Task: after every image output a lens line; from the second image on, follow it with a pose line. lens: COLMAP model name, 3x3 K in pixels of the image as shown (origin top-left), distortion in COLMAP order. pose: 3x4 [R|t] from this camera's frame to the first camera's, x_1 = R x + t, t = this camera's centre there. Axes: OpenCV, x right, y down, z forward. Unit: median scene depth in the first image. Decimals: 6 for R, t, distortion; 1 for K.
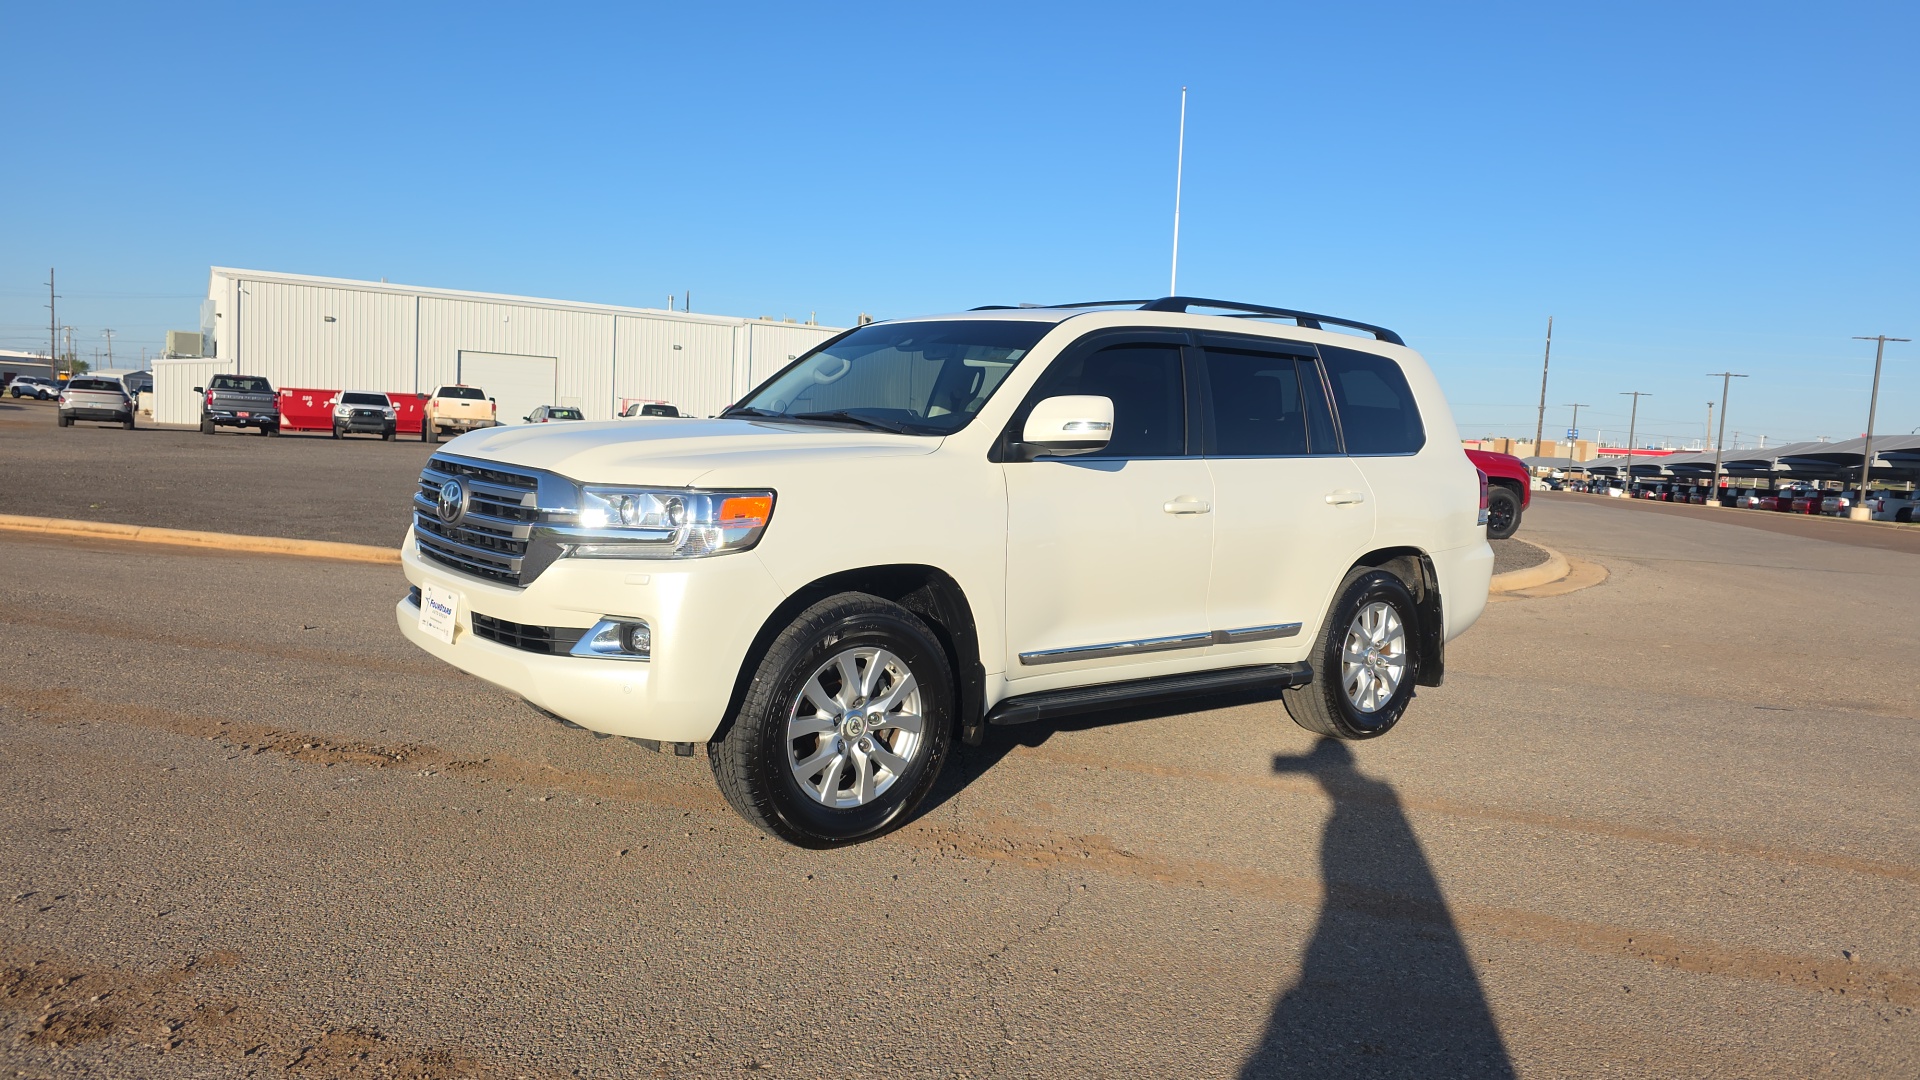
lens RADIAL K [[1294.6, 0, 956.0], [0, 1294.6, 570.2], [0, 0, 1]] dist [0.069752, -0.084905]
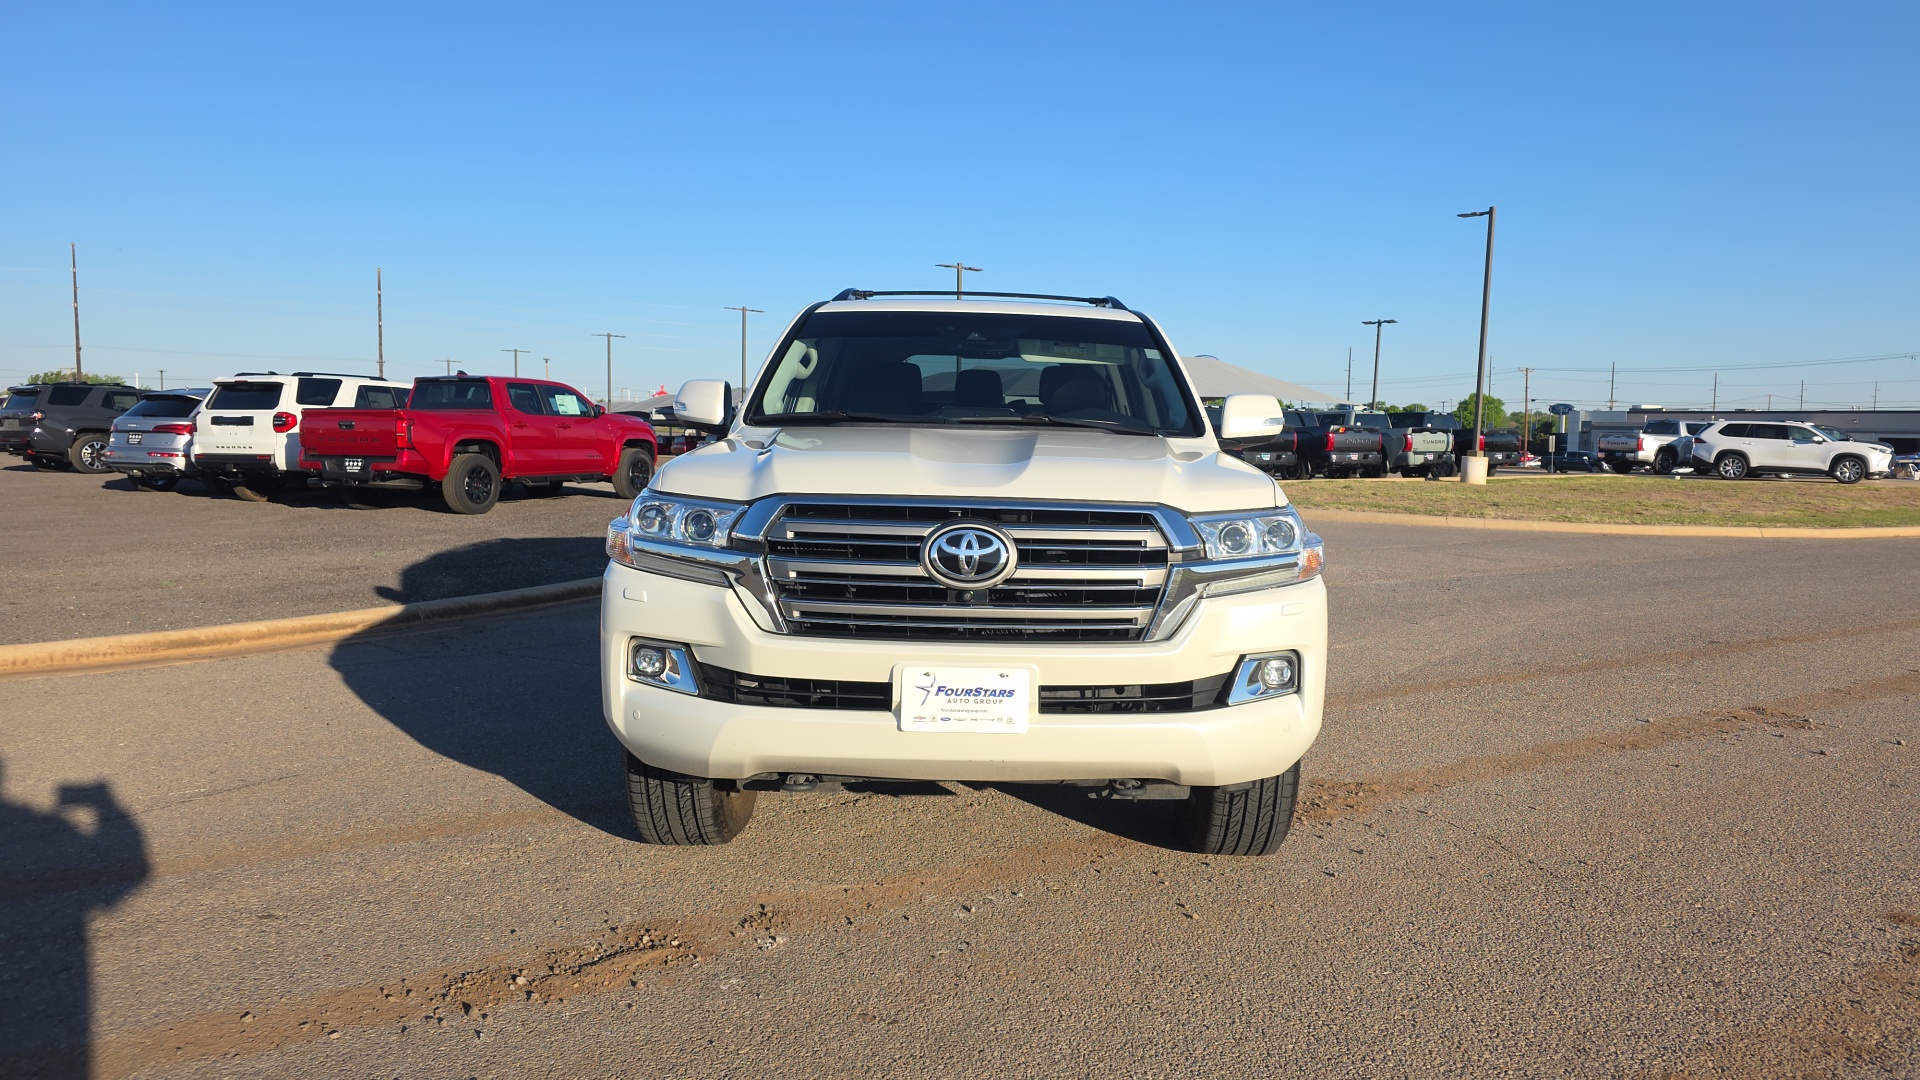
lens RADIAL K [[1337.9, 0, 991.7], [0, 1337.9, 550.0], [0, 0, 1]] dist [0.037005, -0.049010]
pose [[0.610538, -0.114135, 0.783720, -0.833194], [0.099908, 0.992755, 0.066746, -0.089103], [-0.785660, 0.037548, 0.617518, 0.417038]]
